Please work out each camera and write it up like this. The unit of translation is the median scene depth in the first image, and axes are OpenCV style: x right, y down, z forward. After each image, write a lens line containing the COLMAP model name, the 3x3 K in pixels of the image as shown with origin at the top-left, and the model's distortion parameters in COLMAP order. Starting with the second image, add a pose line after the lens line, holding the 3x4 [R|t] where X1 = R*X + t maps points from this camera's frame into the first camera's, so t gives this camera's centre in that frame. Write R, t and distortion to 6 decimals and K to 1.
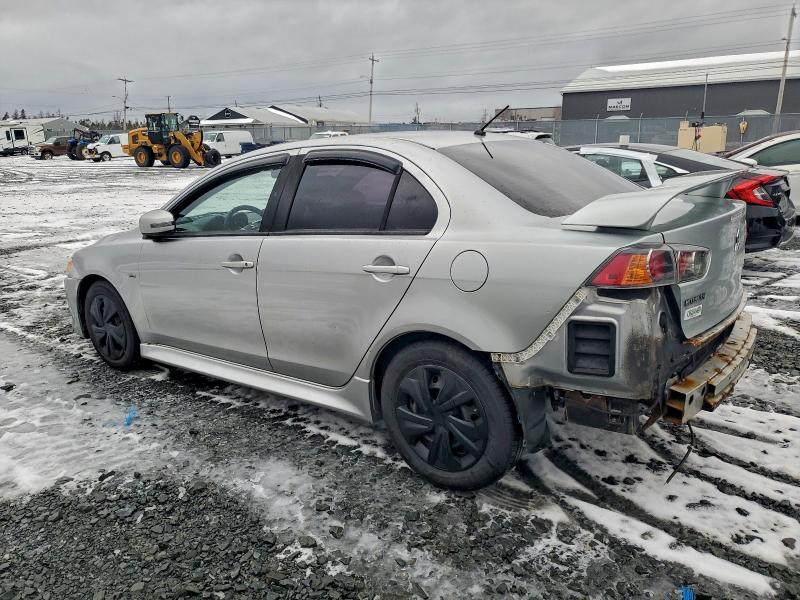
lens RADIAL K [[669.7, 0, 400.0], [0, 669.7, 300.0], [0, 0, 1]] dist [0.007172, 0.004787]
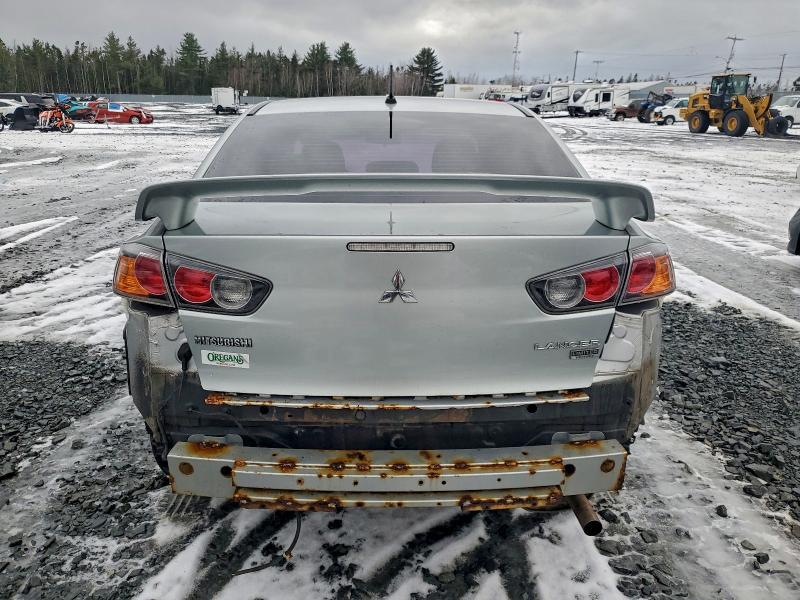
lens RADIAL K [[661.9, 0, 400.0], [0, 661.9, 300.0], [0, 0, 1]] dist [0.020351, 0.005956]
pose [[0.598635, 0.248374, -0.761542, 0.146212], [-0.207404, 0.966353, 0.152135, -0.025697], [0.773705, 0.066874, 0.630007, 0.095788]]
